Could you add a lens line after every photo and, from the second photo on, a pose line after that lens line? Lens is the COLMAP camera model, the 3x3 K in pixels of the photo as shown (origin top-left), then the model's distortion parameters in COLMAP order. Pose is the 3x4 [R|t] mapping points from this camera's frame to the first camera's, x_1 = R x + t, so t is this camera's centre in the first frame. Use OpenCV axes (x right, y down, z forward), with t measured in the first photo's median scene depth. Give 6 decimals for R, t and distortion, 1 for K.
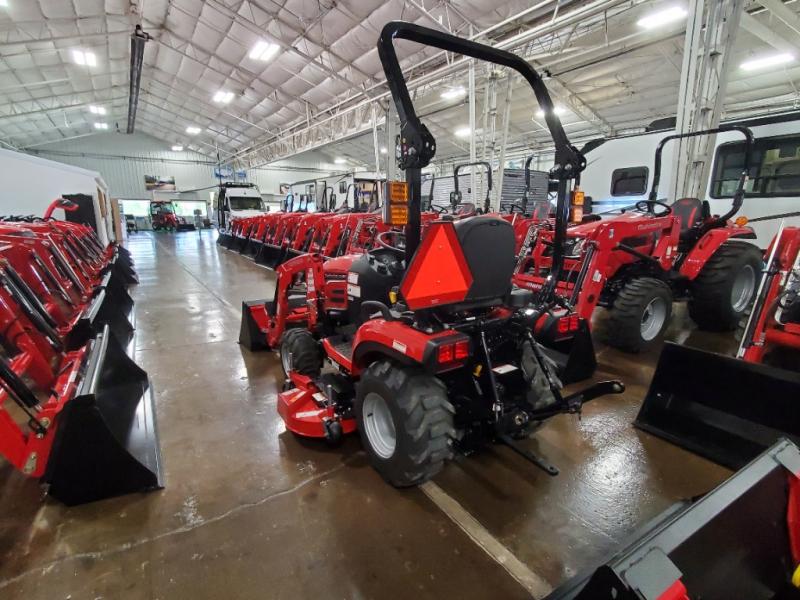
lens RADIAL K [[427.1, 0, 400.0], [0, 427.1, 300.0], [0, 0, 1]] dist [0.004758, 0.000389]
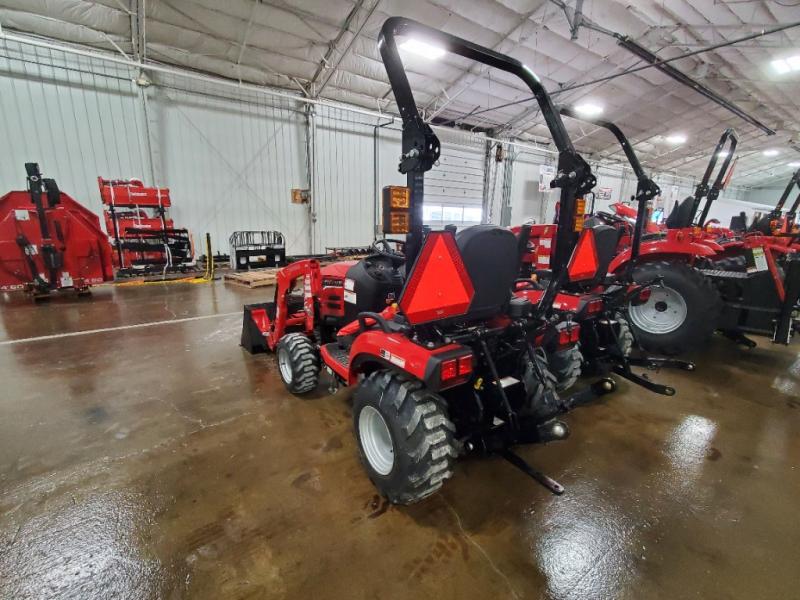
lens RADIAL K [[357.5, 0, 400.0], [0, 357.5, 300.0], [0, 0, 1]] dist [0.000544, 0.000055]
pose [[0.999423, -0.004184, 0.033710, -0.021311], [0.003675, 0.999878, 0.015160, -0.033871], [-0.033770, -0.015028, 0.999317, 0.170206]]
